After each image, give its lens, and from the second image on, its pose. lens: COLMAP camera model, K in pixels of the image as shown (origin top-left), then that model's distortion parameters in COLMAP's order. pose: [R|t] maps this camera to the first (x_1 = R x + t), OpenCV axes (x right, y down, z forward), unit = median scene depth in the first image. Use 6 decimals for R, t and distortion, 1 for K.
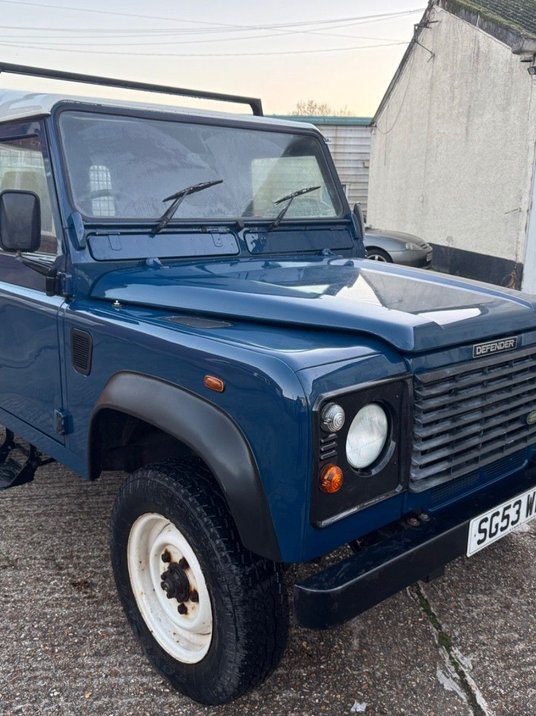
lens RADIAL K [[658.4, 0, 268.0], [0, 658.4, 358.0], [0, 0, 1]] dist [0.090948, 0.001492]
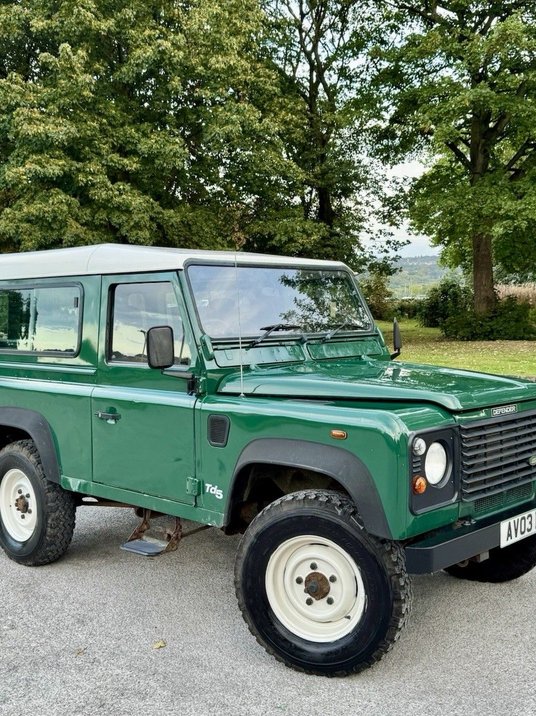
lens RADIAL K [[834.9, 0, 268.0], [0, 834.9, 358.0], [0, 0, 1]] dist [0.080566, -0.014634]
pose [[0.995447, -0.035572, 0.088430, -0.331163], [0.050960, 0.982642, -0.178374, 0.163760], [-0.080549, 0.182068, 0.979981, -0.786395]]
